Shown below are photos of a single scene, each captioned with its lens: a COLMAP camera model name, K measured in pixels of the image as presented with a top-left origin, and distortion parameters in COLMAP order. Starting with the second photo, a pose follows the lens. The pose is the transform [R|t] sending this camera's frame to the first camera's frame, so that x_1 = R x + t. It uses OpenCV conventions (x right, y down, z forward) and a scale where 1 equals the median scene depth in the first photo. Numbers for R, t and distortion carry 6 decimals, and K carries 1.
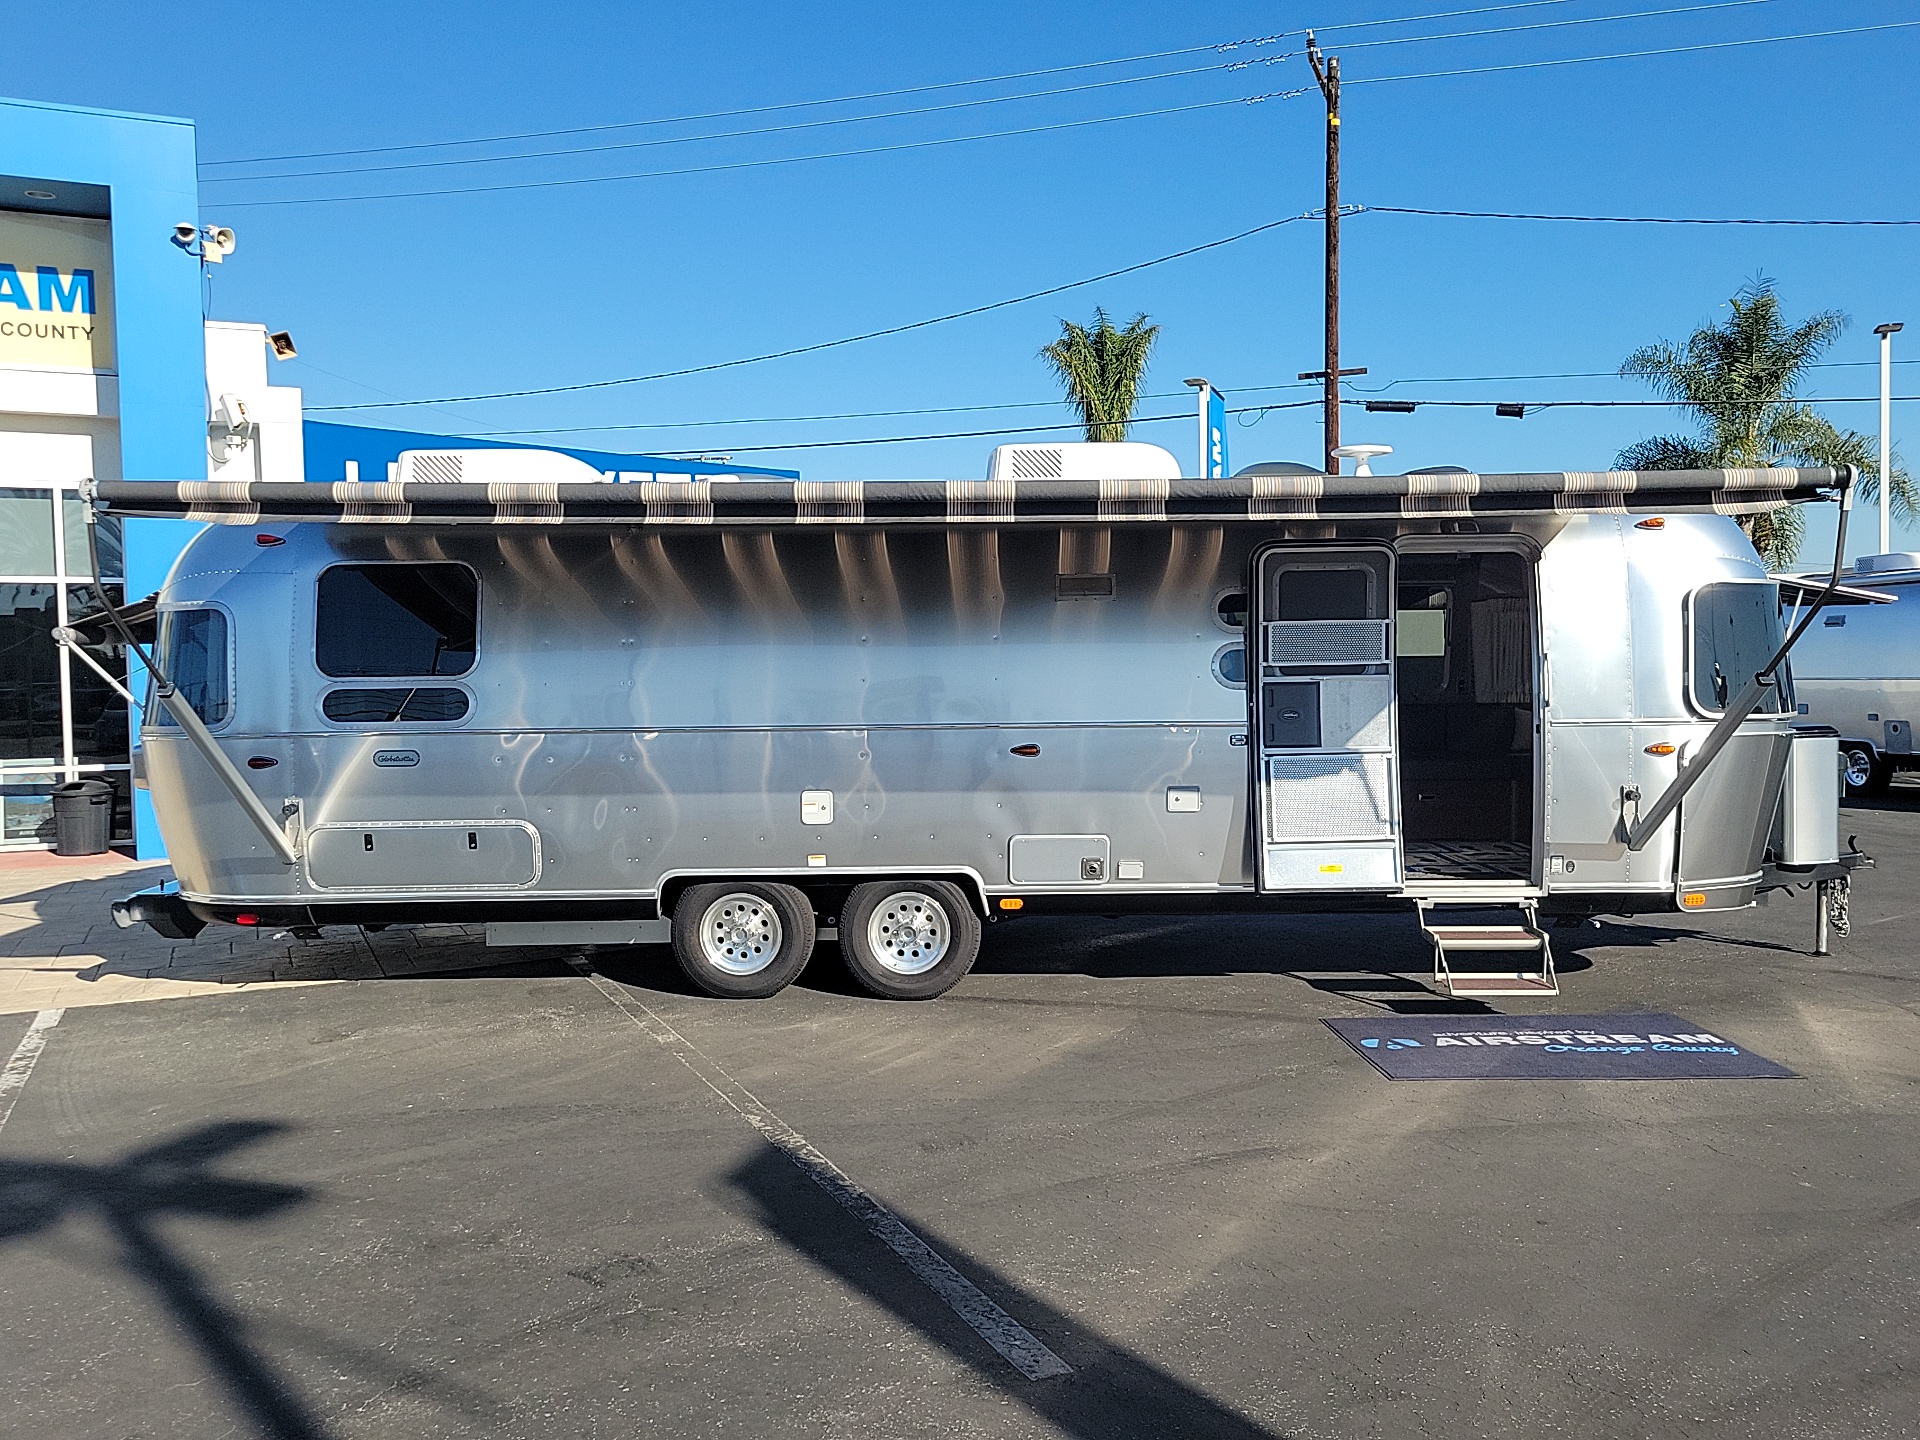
lens RADIAL K [[1618.4, 0, 960.0], [0, 1618.4, 720.0], [0, 0, 1]] dist [0.064963, -0.002288]
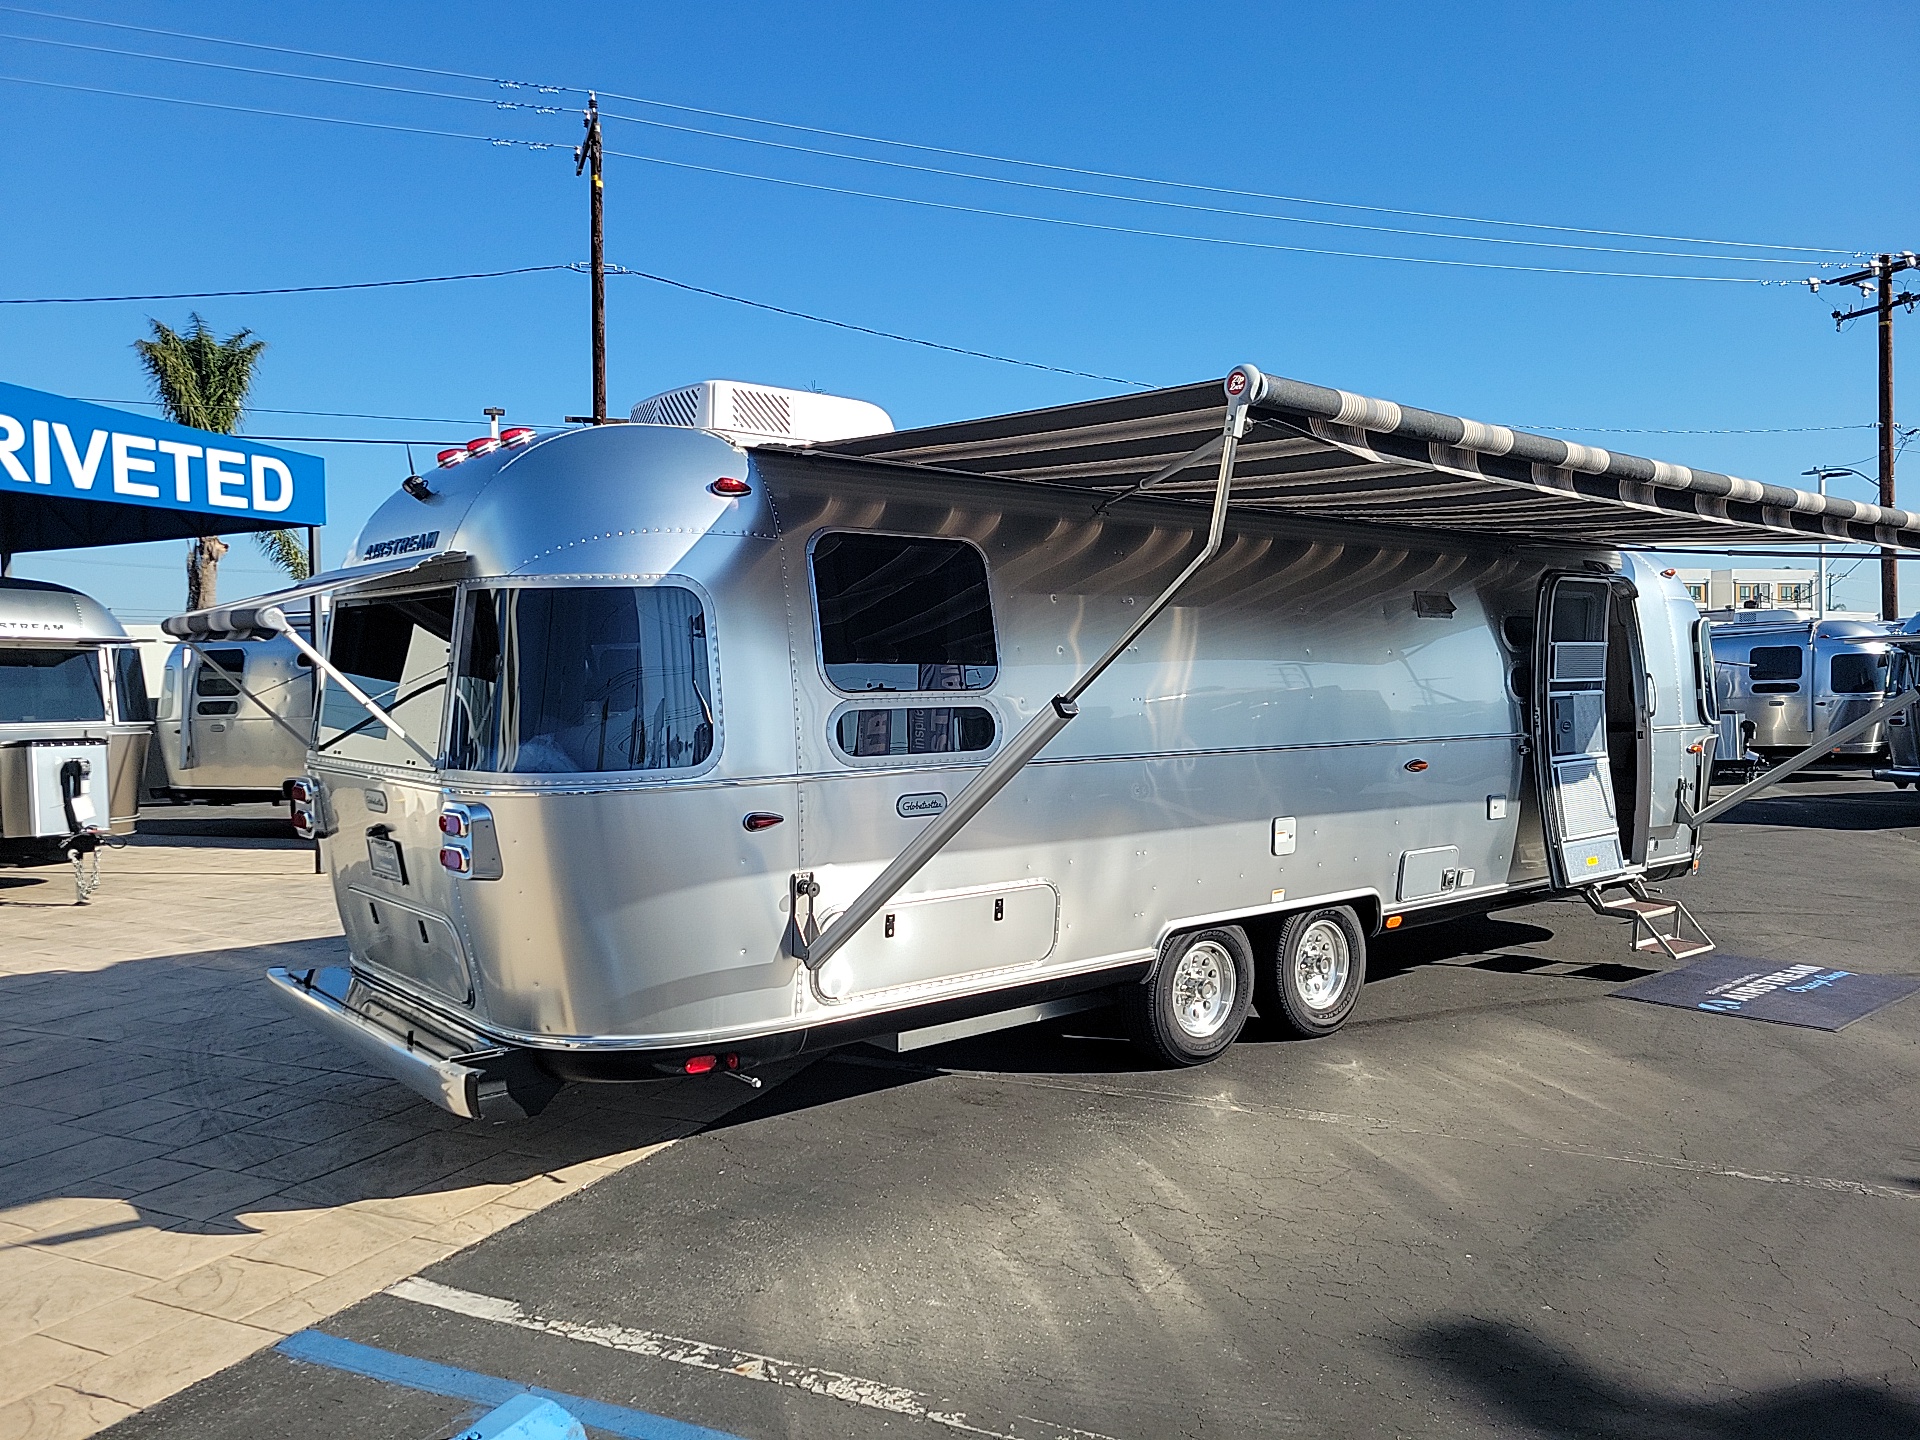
lens RADIAL K [[1442.3, 0, 960.0], [0, 1442.3, 720.0], [0, 0, 1]] dist [0.066231, -0.051842]
pose [[0.758900, -0.011446, 0.651107, -0.740158], [0.025322, 0.999608, -0.011942, -0.005673], [-0.650715, 0.025550, 0.758892, 0.495581]]
